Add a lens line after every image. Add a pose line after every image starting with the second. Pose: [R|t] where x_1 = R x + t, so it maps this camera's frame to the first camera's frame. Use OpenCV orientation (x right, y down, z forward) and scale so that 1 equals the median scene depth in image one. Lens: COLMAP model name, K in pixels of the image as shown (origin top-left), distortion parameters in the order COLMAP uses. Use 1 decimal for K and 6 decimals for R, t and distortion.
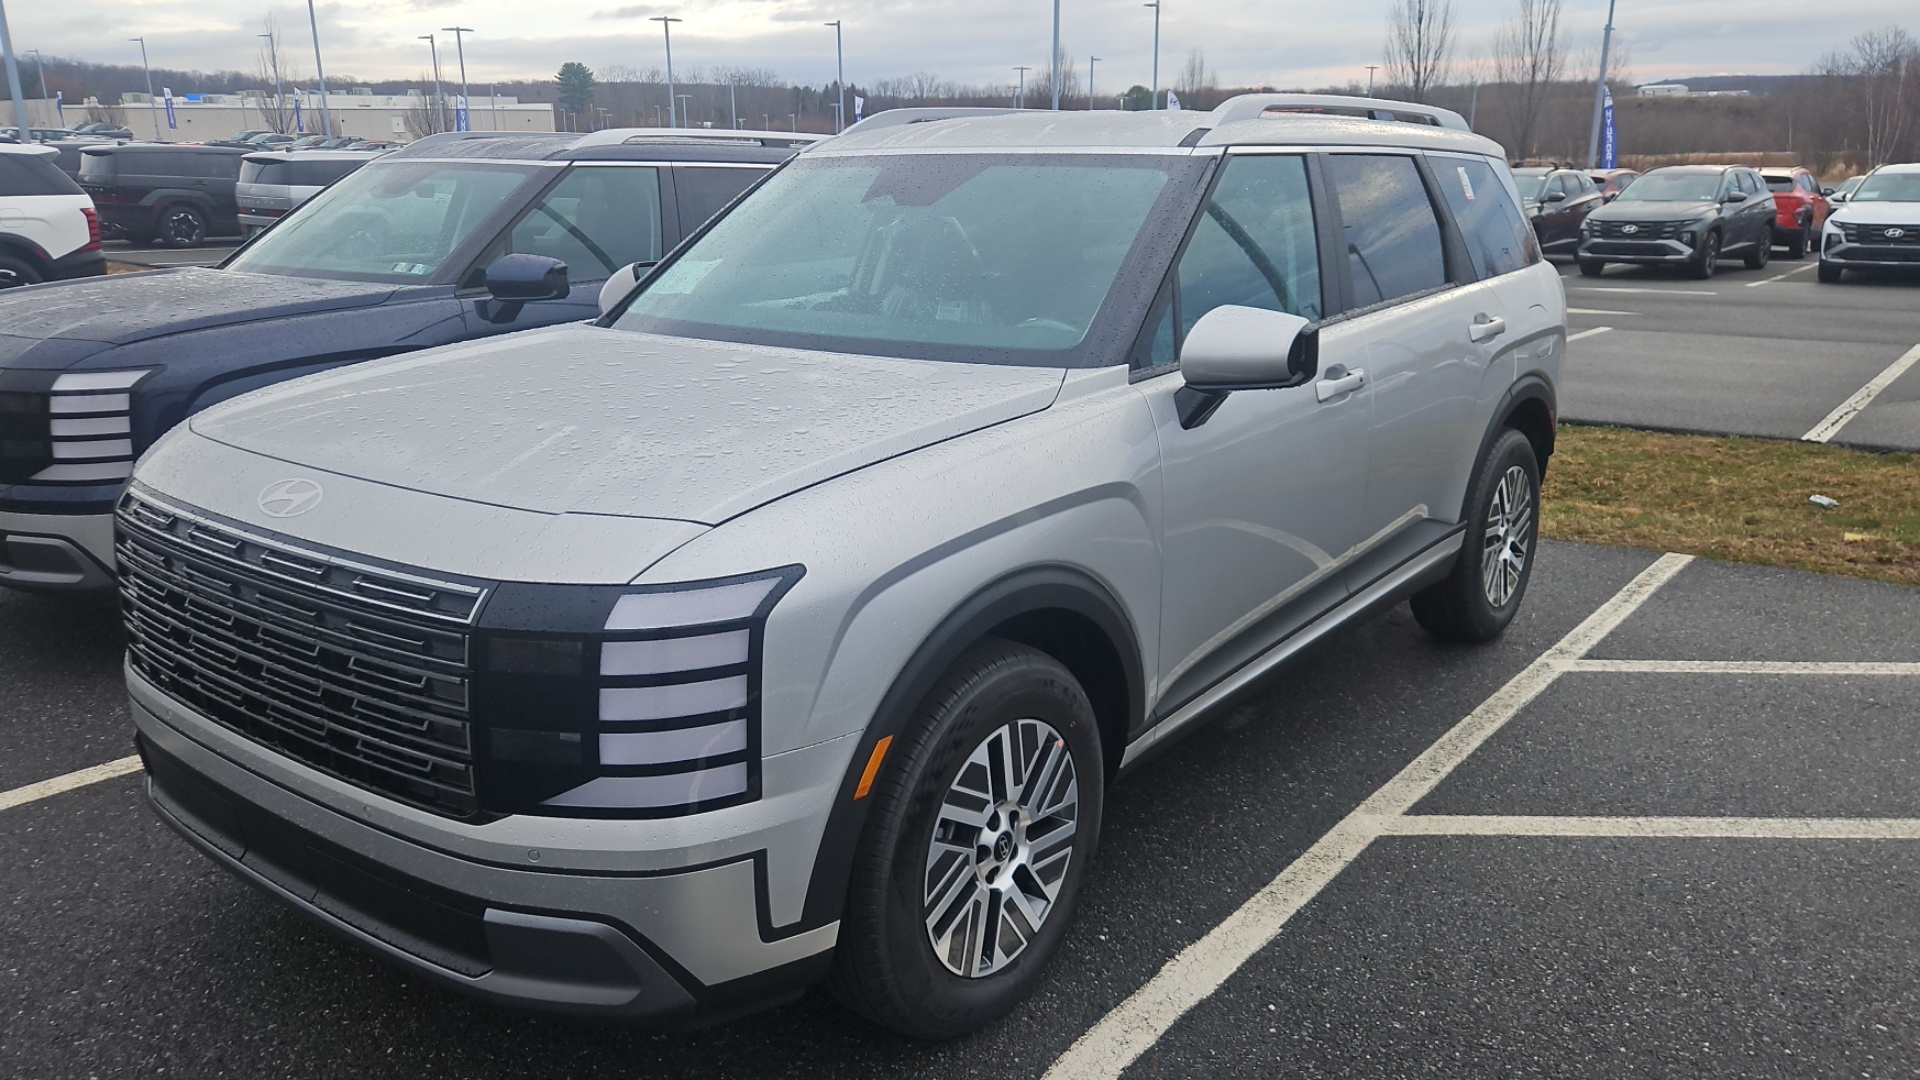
lens RADIAL K [[1474.5, 0, 956.7], [0, 1474.5, 544.3], [0, 0, 1]] dist [0.044357, -0.019932]
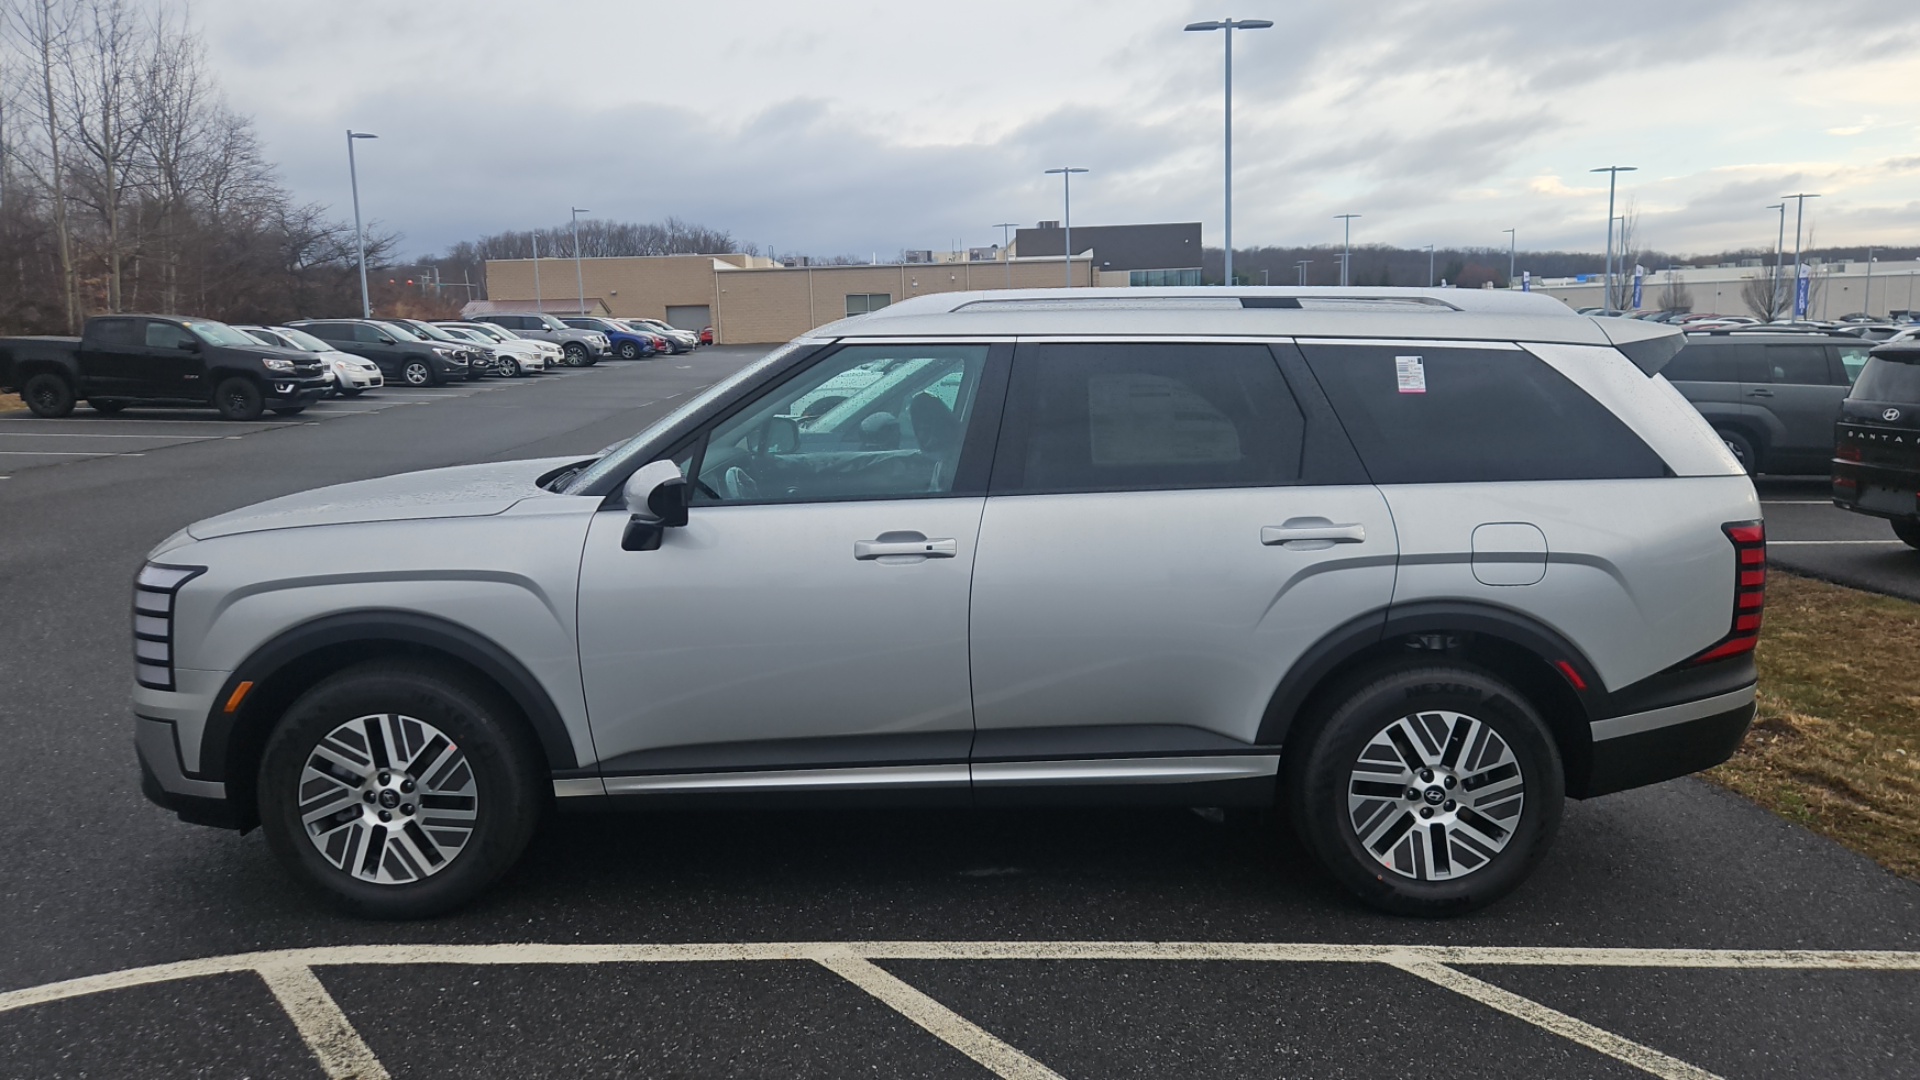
lens RADIAL K [[1474.5, 0, 956.2], [0, 1474.5, 544.1], [0, 0, 1]] dist [0.044357, -0.019932]
pose [[0.606561, 0.115847, -0.786552, 1.540709], [-0.201457, 0.979434, -0.011101, -0.146140], [0.769090, 0.165190, 0.617425, 0.481006]]
